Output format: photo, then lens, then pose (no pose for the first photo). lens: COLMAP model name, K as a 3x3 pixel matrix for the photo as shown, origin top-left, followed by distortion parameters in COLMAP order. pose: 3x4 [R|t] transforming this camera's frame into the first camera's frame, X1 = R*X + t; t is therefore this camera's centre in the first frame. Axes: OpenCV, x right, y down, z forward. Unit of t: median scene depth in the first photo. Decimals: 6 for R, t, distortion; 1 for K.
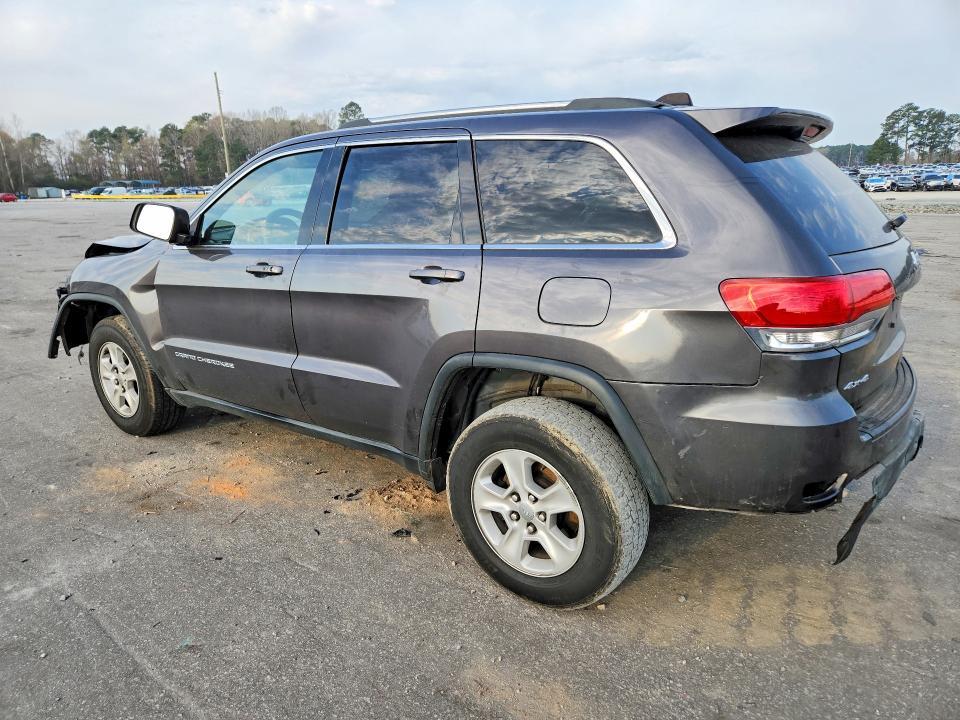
lens RADIAL K [[777.7, 0, 480.0], [0, 777.7, 360.0], [0, 0, 1]] dist [0.054610, -0.066881]
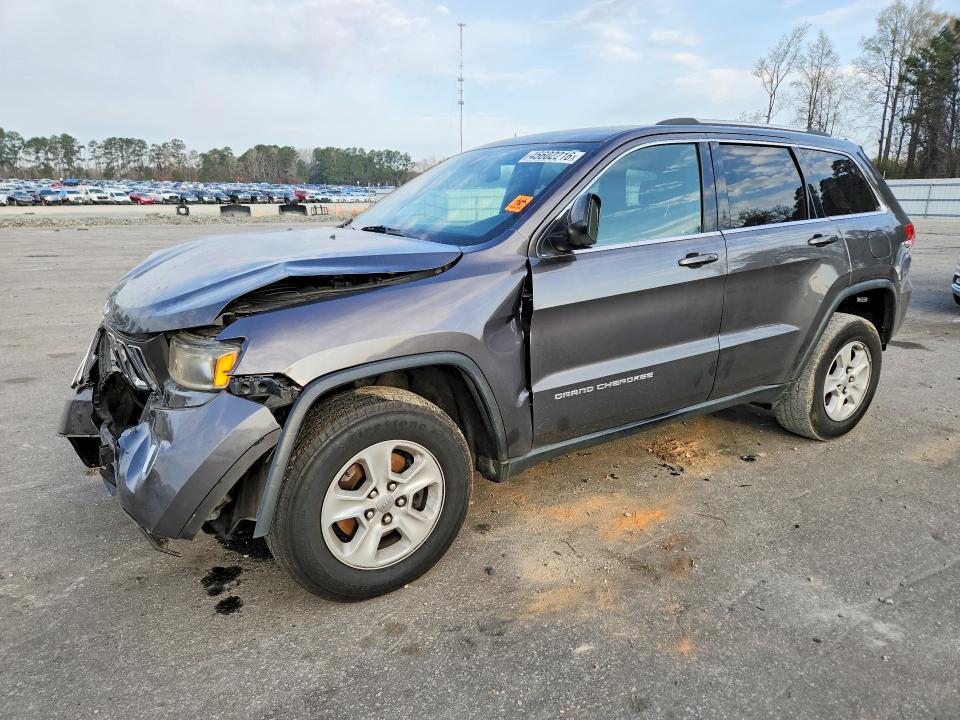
lens RADIAL K [[758.1, 0, 480.0], [0, 758.1, 360.0], [0, 0, 1]] dist [0.024651, -0.008182]
pose [[0.209244, -0.188862, 0.959452, -1.183717], [0.209932, 0.966970, 0.144558, -0.175061], [-0.955063, 0.171172, 0.241981, 0.969854]]
